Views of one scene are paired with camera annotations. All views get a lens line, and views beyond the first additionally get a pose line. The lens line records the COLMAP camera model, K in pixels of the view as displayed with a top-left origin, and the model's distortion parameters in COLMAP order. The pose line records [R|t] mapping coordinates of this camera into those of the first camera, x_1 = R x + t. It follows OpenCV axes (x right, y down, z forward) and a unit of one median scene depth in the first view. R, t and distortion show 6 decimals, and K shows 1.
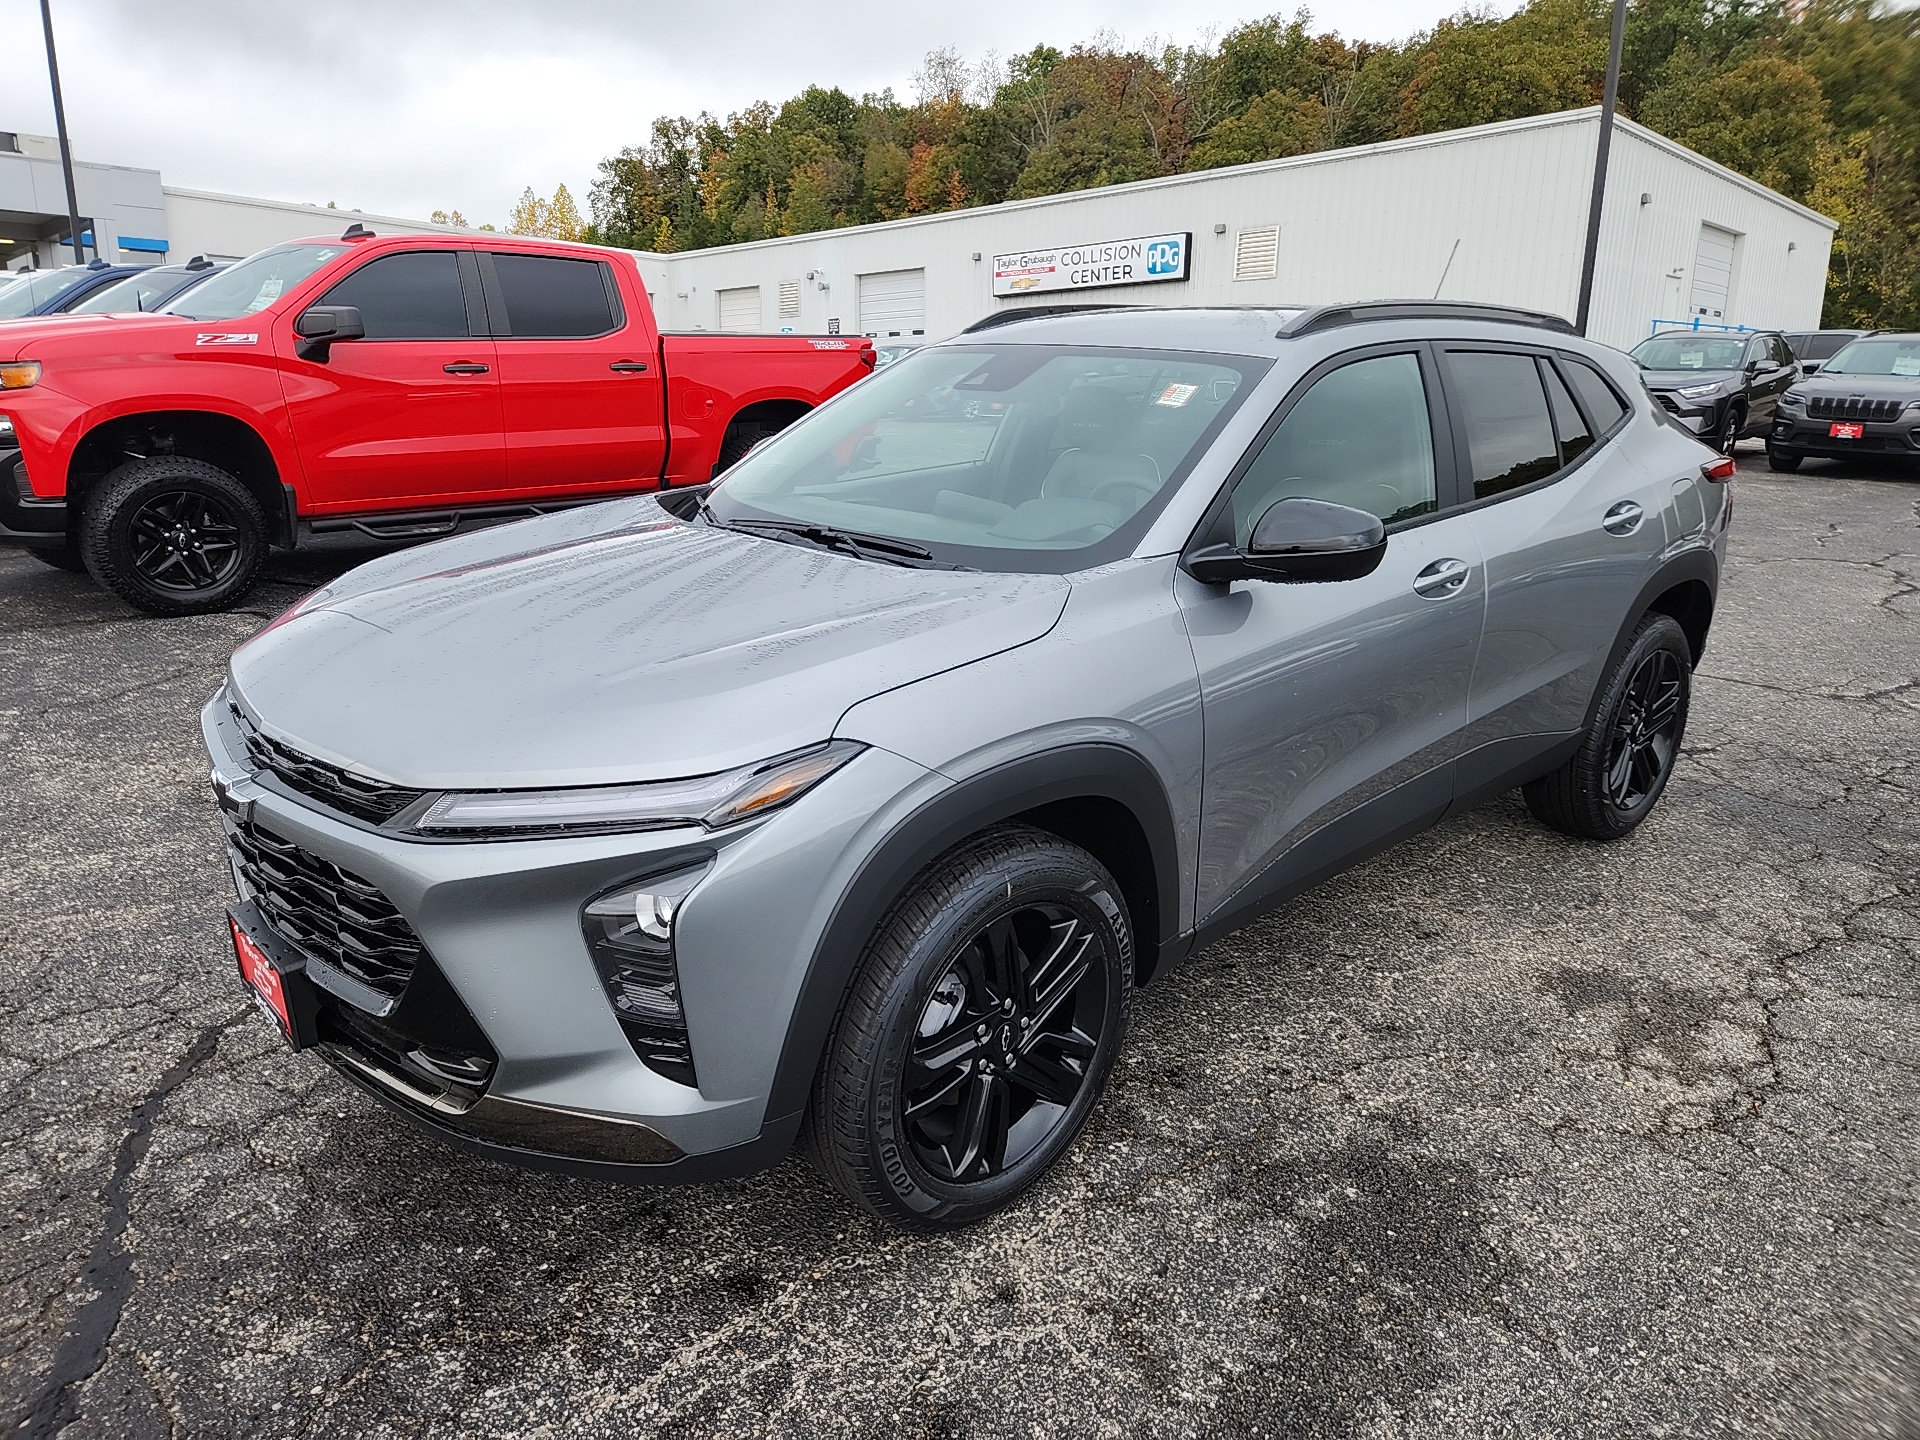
lens RADIAL K [[1275.7, 0, 940.7], [0, 1275.7, 721.8], [0, 0, 1]] dist [0.069448, -0.050654]
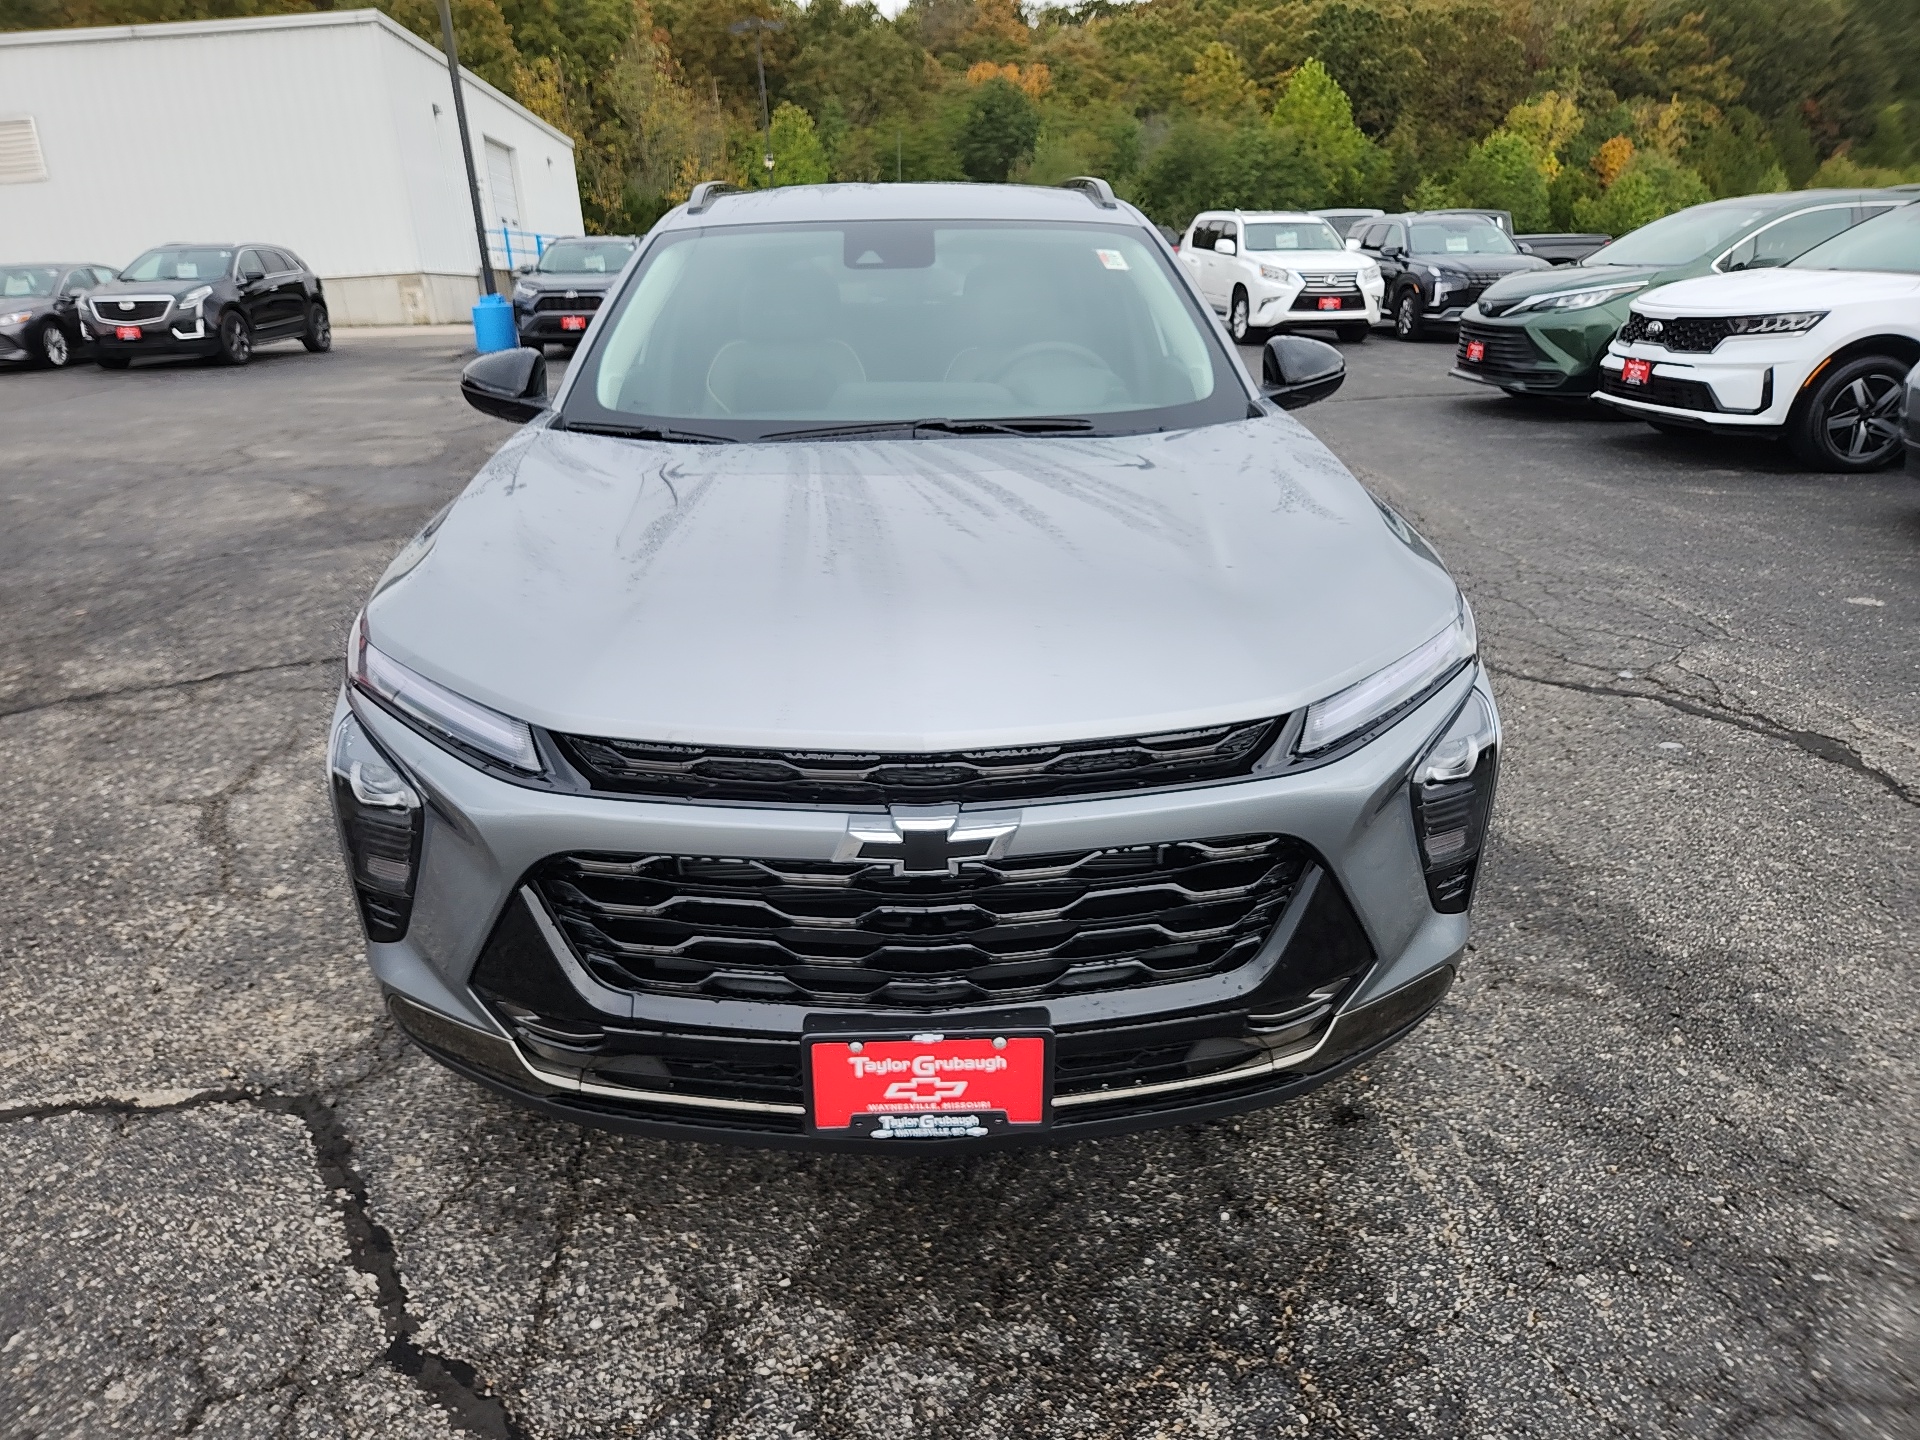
lens RADIAL K [[1275.7, 0, 967.0], [0, 1275.7, 722.0], [0, 0, 1]] dist [0.069448, -0.050654]
pose [[0.634532, -0.278045, 0.721152, -0.967665], [0.233216, 0.958440, 0.164329, -0.111988], [-0.736872, 0.063912, 0.673005, 0.476442]]
